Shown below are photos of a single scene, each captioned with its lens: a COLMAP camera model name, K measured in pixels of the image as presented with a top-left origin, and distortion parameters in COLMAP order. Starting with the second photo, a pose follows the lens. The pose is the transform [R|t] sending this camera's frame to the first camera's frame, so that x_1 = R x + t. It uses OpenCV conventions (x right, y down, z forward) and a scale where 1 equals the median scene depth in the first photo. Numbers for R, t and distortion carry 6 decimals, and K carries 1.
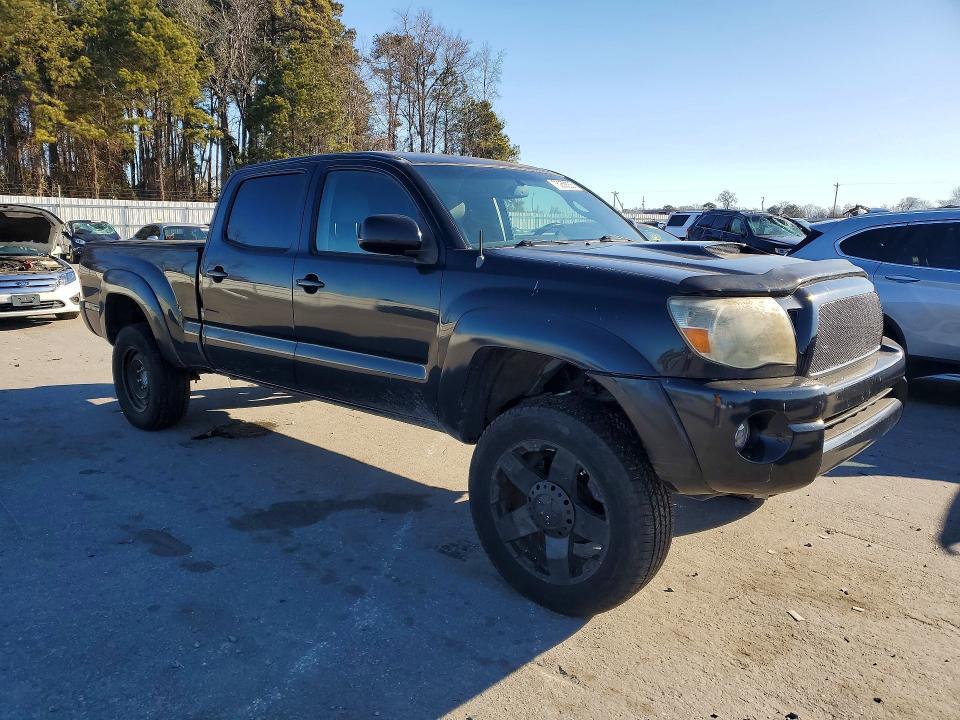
lens RADIAL K [[836.3, 0, 476.7], [0, 836.3, 360.2], [0, 0, 1]] dist [0.008736, 0.022381]
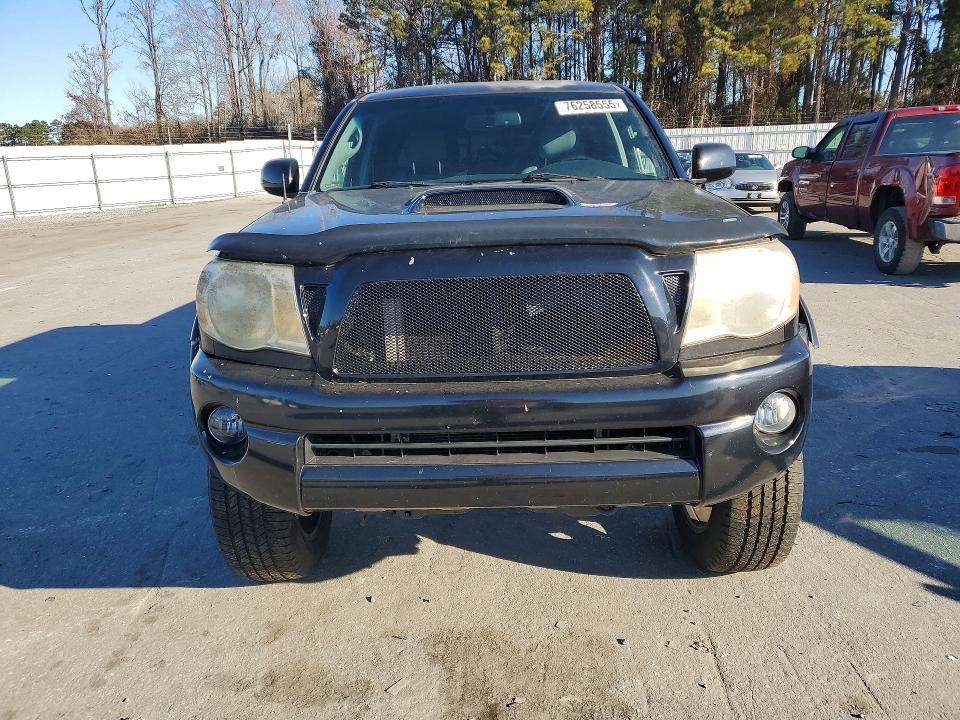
lens RADIAL K [[836.3, 0, 476.7], [0, 836.3, 360.2], [0, 0, 1]] dist [0.008736, 0.022381]
pose [[0.587974, 0.159230, -0.793052, 0.207782], [-0.087938, 0.987205, 0.133015, -0.018938], [0.804085, -0.008470, 0.594453, 0.132344]]
